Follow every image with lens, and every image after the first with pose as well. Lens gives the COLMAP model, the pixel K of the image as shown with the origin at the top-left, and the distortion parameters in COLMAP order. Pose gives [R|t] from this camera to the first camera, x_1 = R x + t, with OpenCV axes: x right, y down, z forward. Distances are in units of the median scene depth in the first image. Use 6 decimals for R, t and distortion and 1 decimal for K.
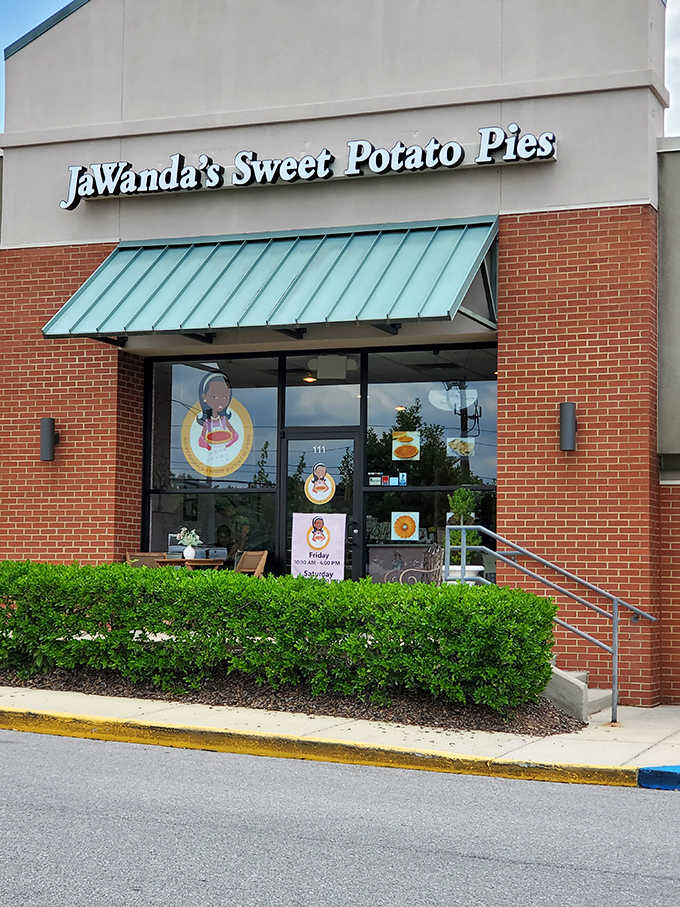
lens RADIAL K [[1558.0, 0, 340.0], [0, 1558.0, 453.5], [0, 0, 1]] dist [0.489934, 0.072405]
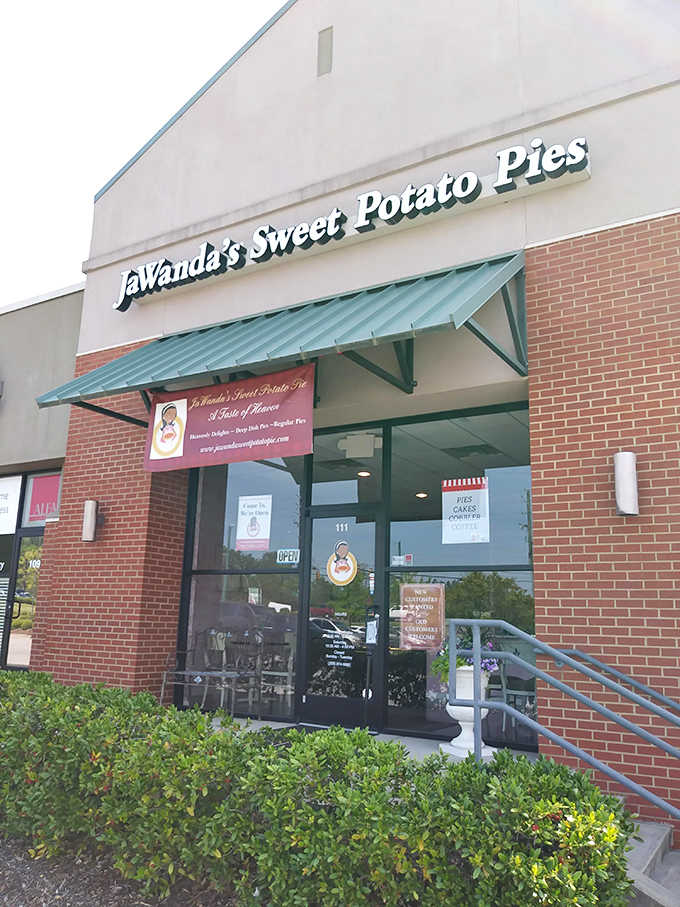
lens RADIAL K [[734.1, 0, 340.0], [0, 734.1, 453.5], [0, 0, 1]] dist [0.031983, -0.001082]
pose [[0.987881, -0.019728, -0.153957, 0.058497], [-0.004222, 0.988108, -0.153704, 0.022907], [0.155158, 0.152491, 0.976049, 0.585580]]
